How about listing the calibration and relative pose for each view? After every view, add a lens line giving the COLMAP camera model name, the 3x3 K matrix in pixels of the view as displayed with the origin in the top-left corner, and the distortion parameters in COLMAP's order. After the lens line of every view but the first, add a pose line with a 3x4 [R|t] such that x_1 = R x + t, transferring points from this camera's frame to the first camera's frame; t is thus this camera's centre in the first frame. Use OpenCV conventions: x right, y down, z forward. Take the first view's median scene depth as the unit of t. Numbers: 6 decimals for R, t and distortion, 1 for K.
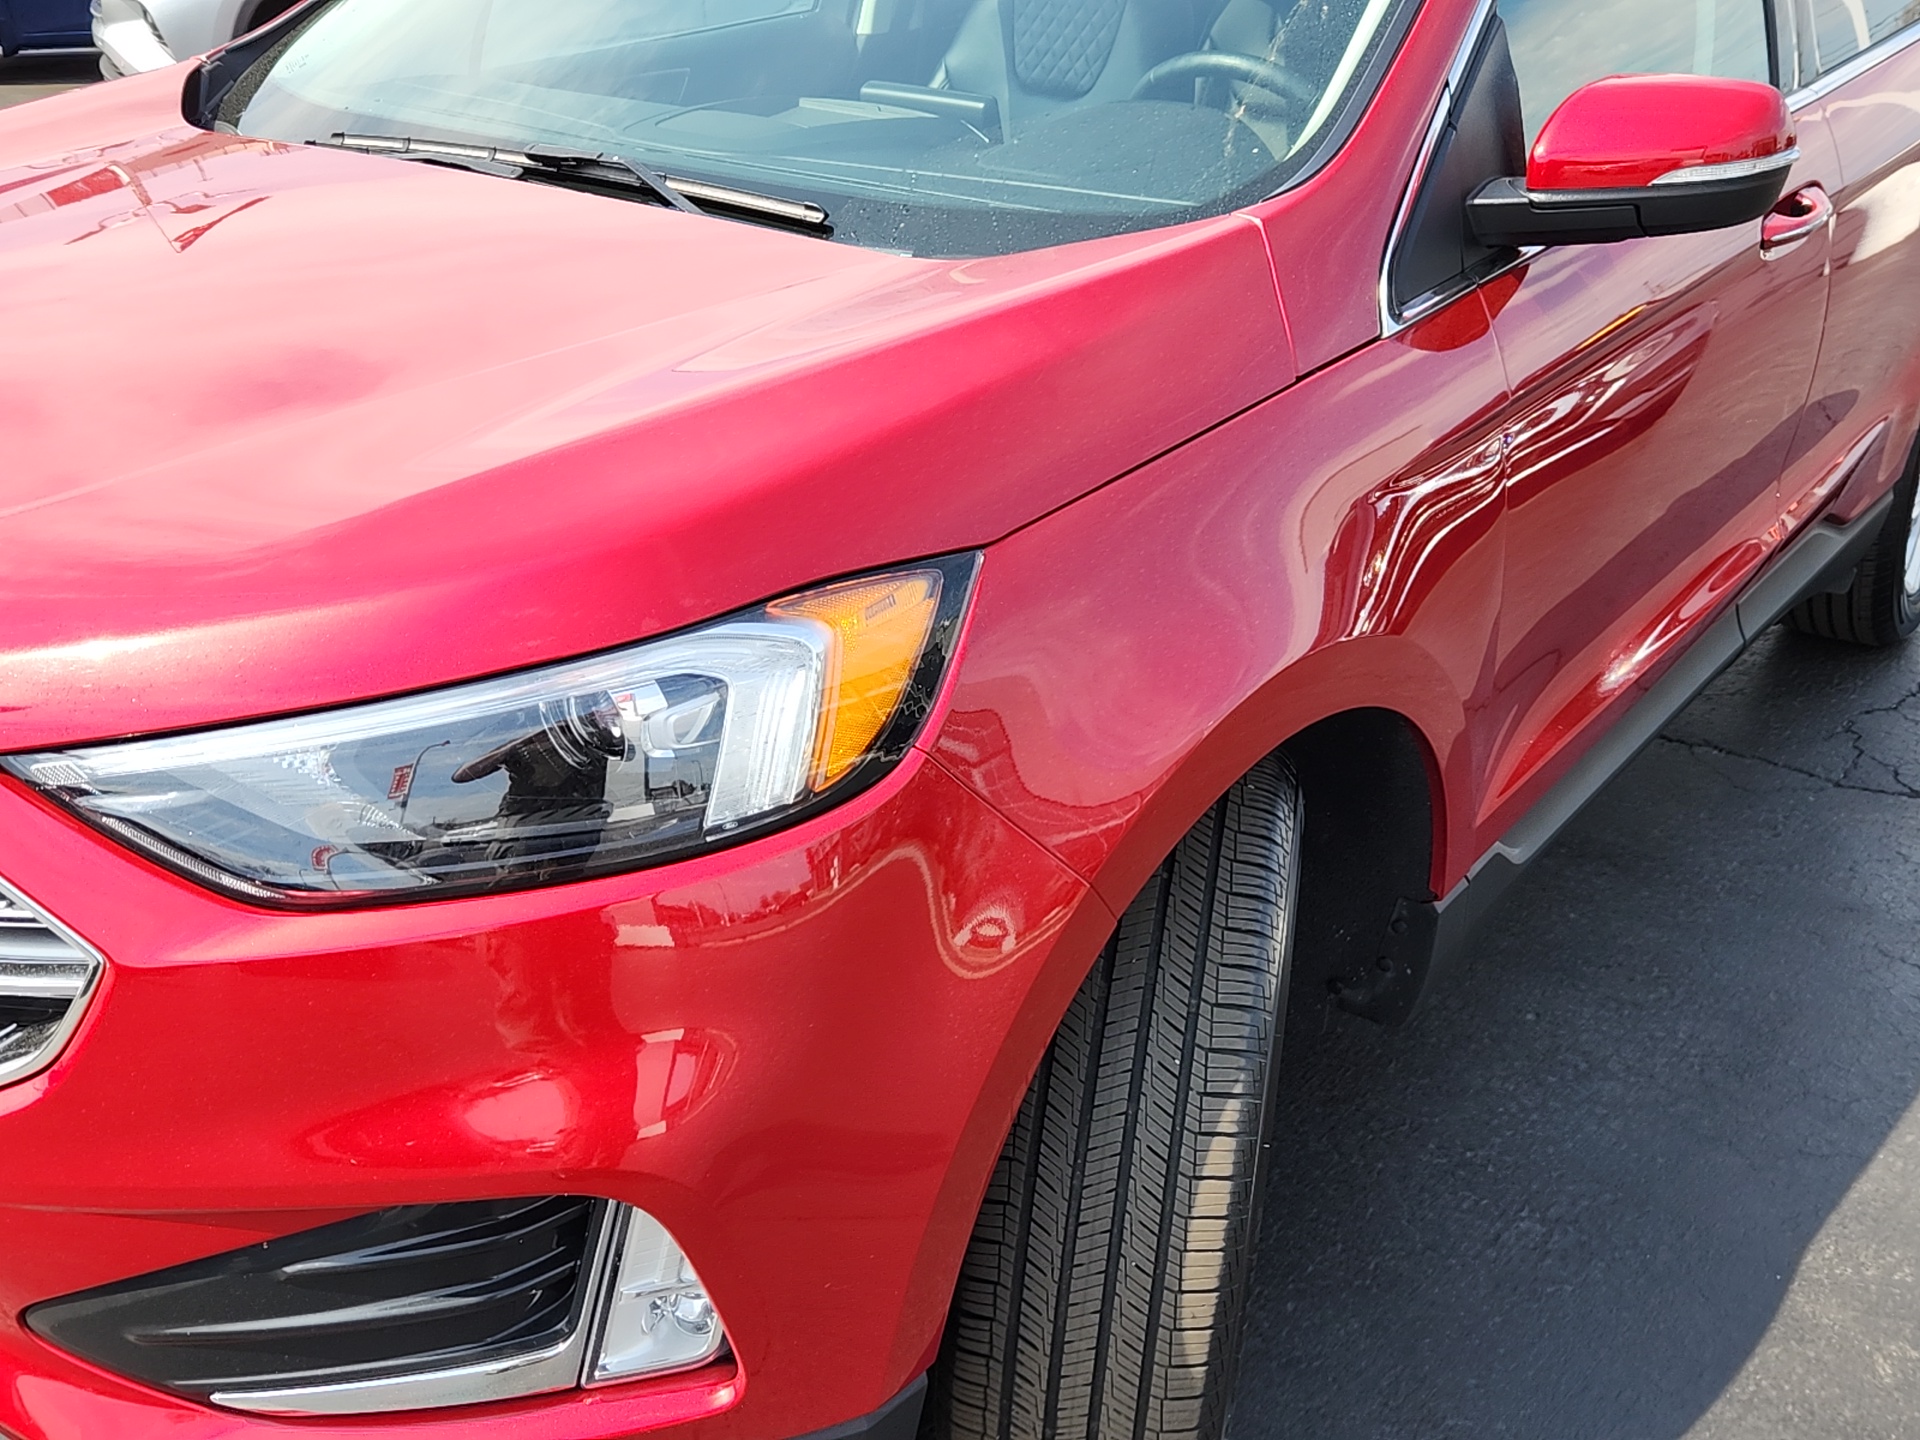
lens RADIAL K [[1995.2, 0, 961.7], [0, 1995.2, 724.2], [0, 0, 1]] dist [0.054557, 0.000000]
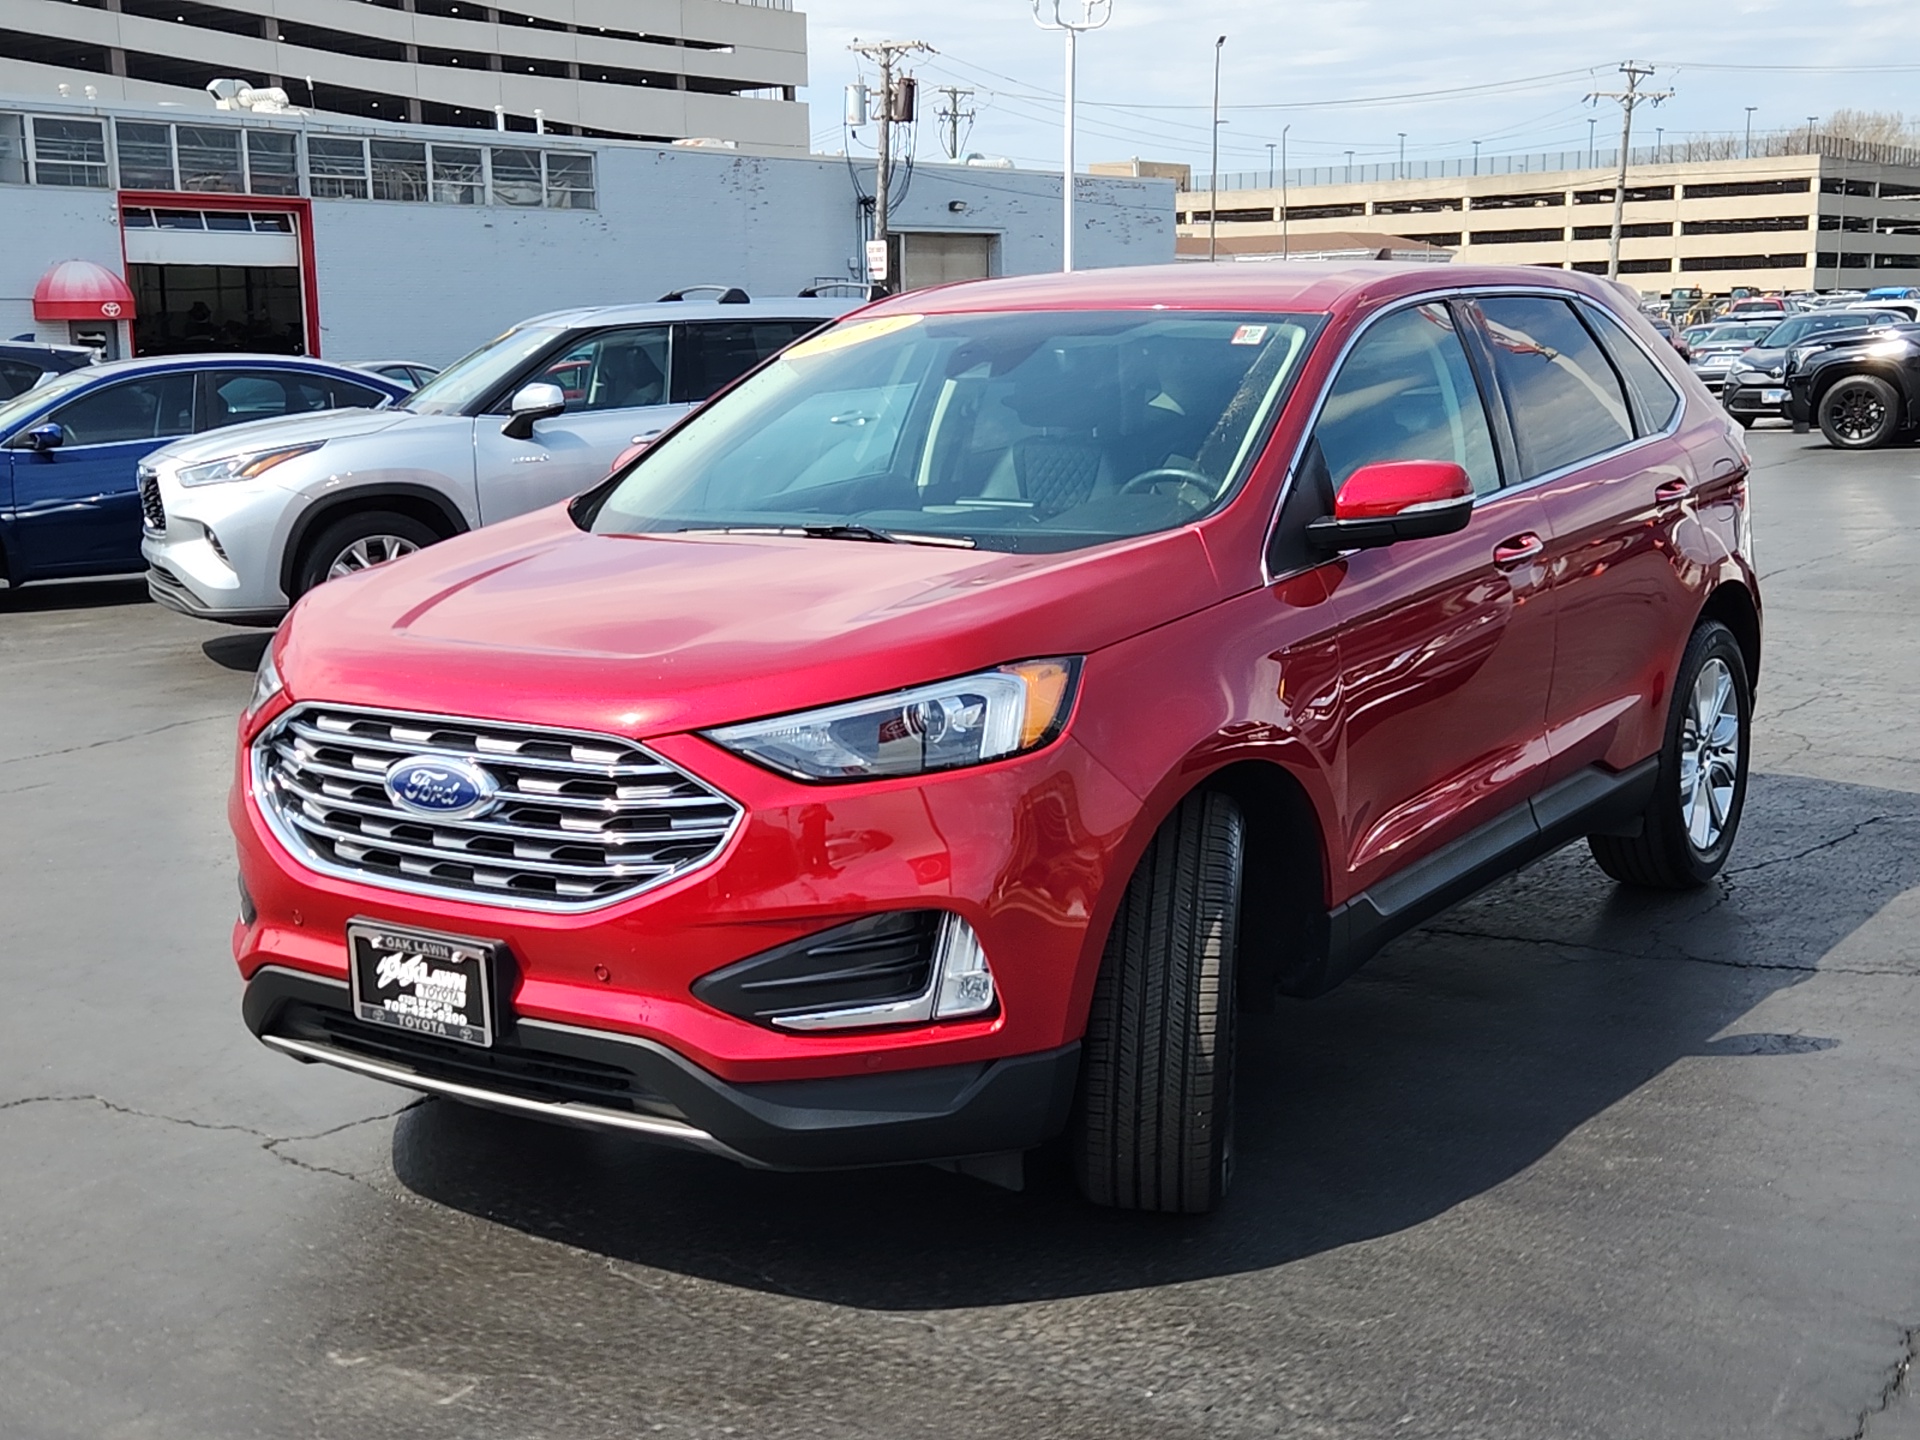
lens RADIAL K [[1995.2, 0, 950.7], [0, 1995.2, 729.8], [0, 0, 1]] dist [0.054557, 0.000000]
pose [[0.998926, -0.043473, 0.016056, -0.164823], [0.045986, 0.972746, -0.227267, 0.453013], [-0.005738, 0.227761, 0.973700, -1.058518]]
